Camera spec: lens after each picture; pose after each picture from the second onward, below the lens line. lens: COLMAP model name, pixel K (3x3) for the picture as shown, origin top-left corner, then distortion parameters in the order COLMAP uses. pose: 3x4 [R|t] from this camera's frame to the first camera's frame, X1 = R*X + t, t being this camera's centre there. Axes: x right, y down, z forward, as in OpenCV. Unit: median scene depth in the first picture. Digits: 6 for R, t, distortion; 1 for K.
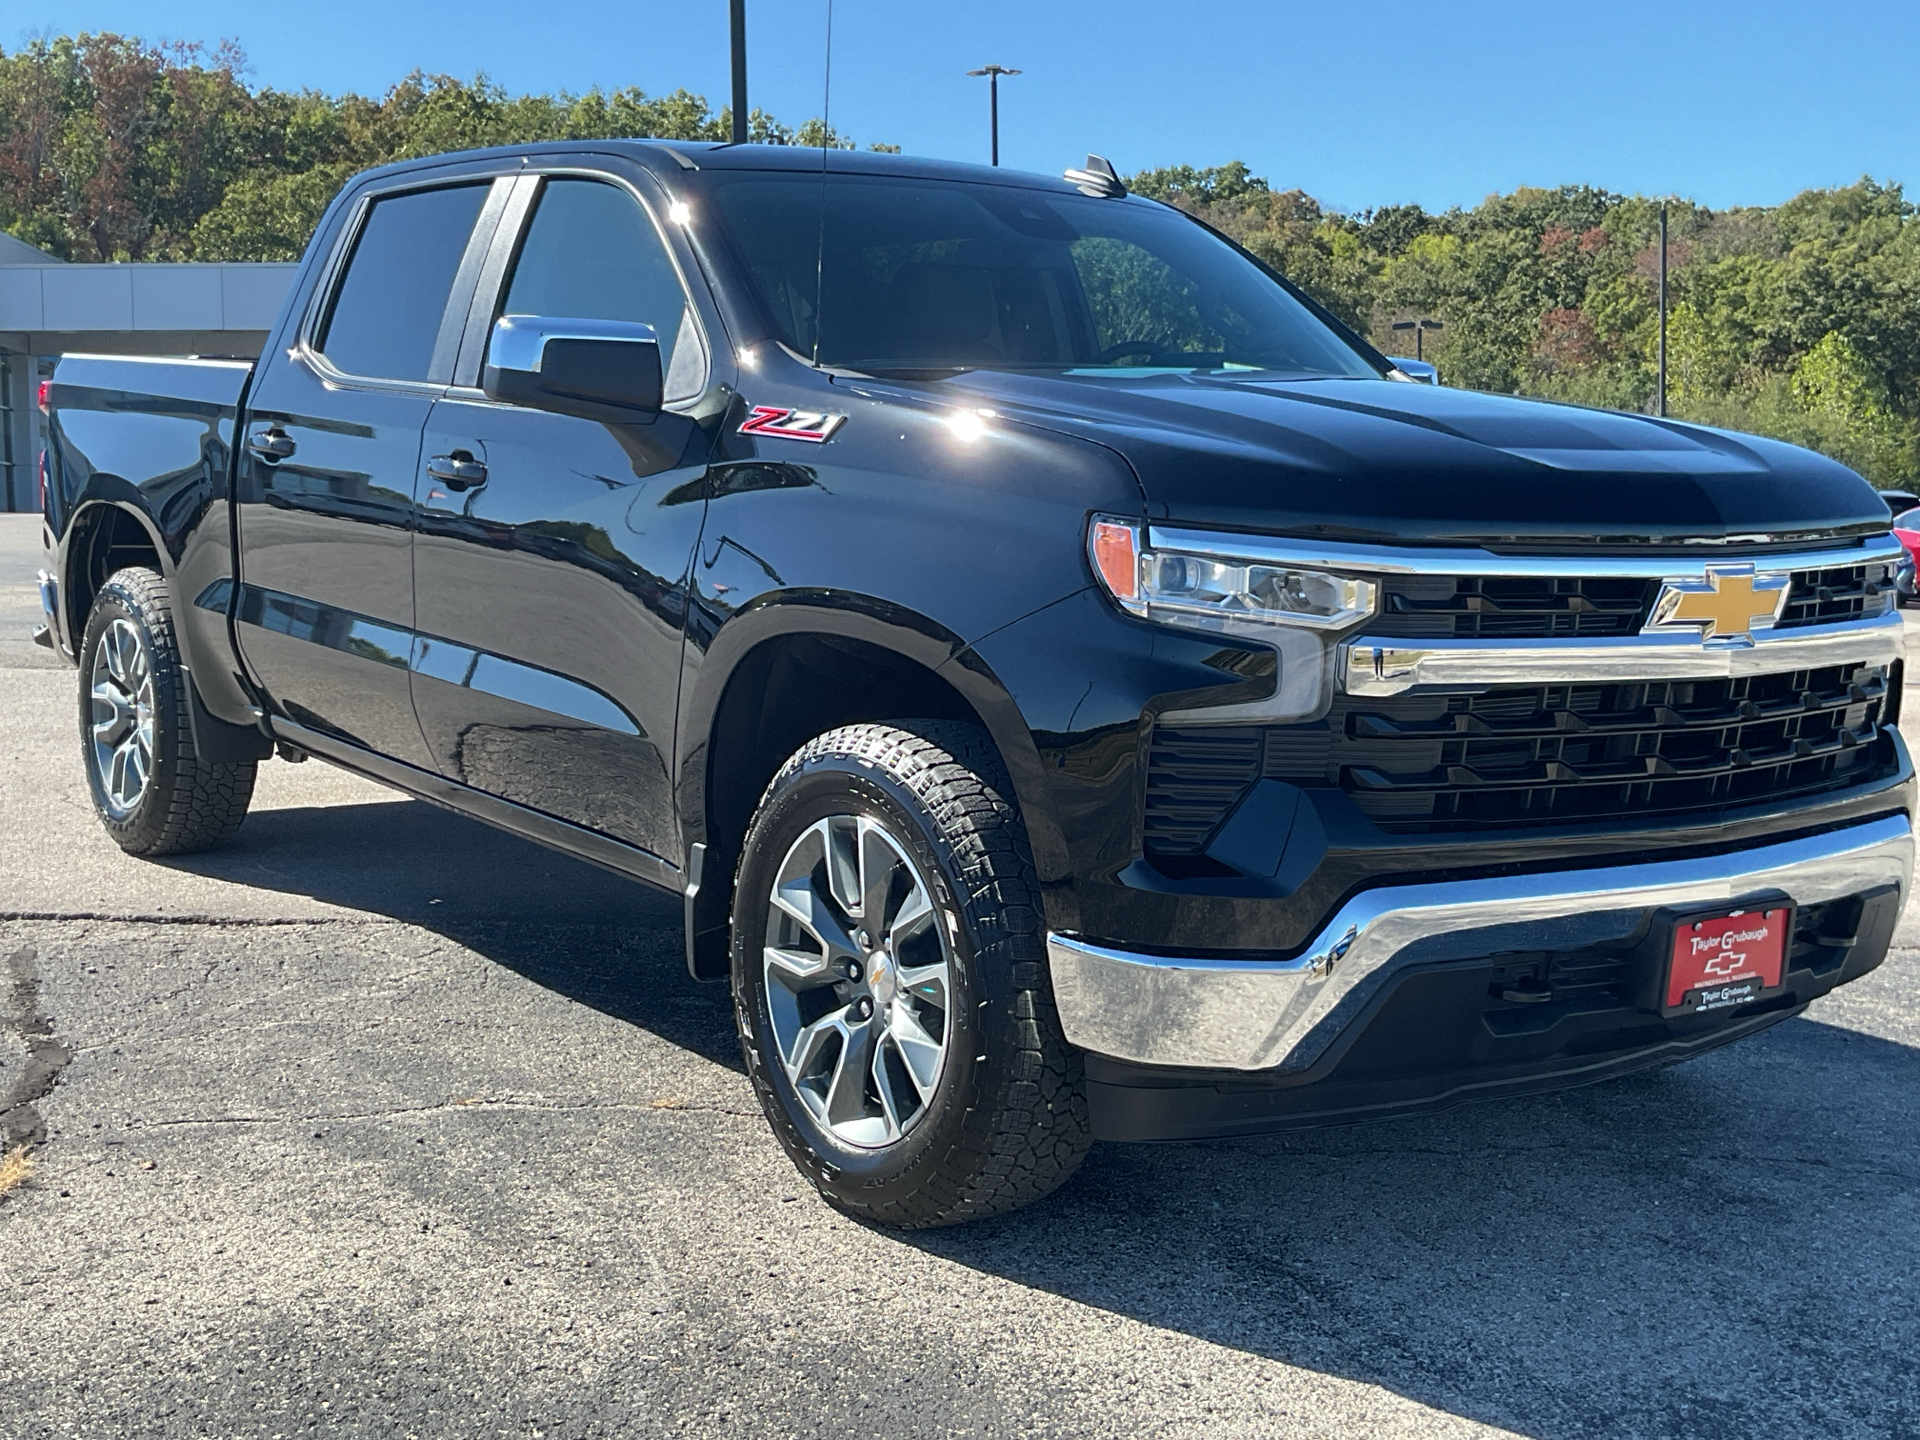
lens RADIAL K [[2665.1, 0, 945.5], [0, 2665.1, 718.9], [0, 0, 1]] dist [0.055439, 0.000000]
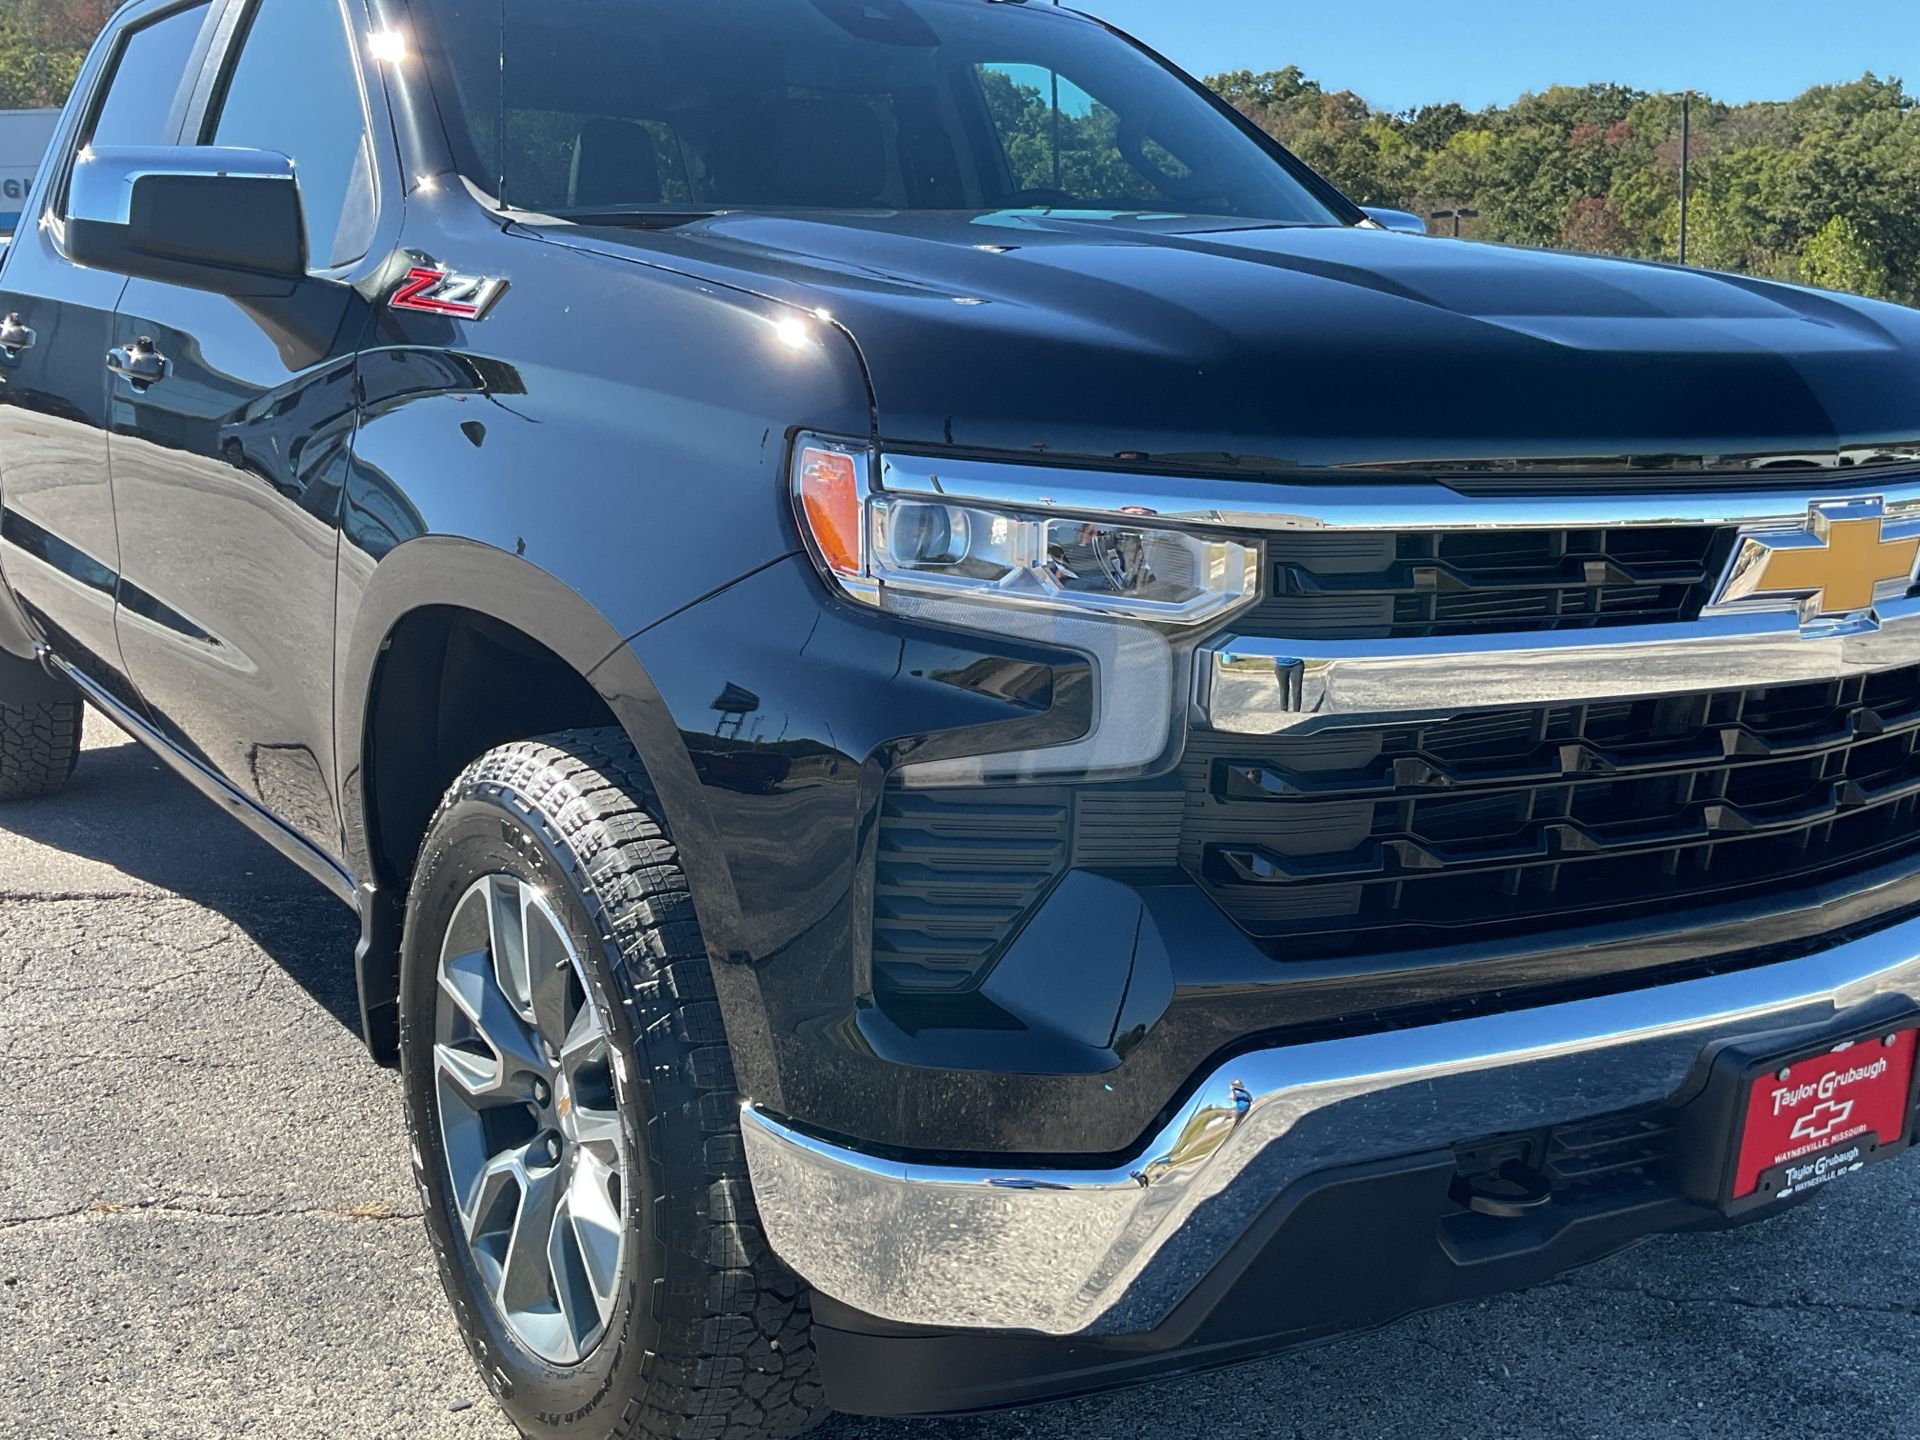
lens RADIAL K [[2271.7, 0, 972.3], [0, 2271.7, 736.2], [0, 0, 1]] dist [0.018223, 0.000000]
pose [[0.999340, -0.004491, -0.036058, 0.105705], [0.007150, 0.997235, 0.073963, -0.042700], [0.035626, -0.074172, 0.996609, 0.448160]]
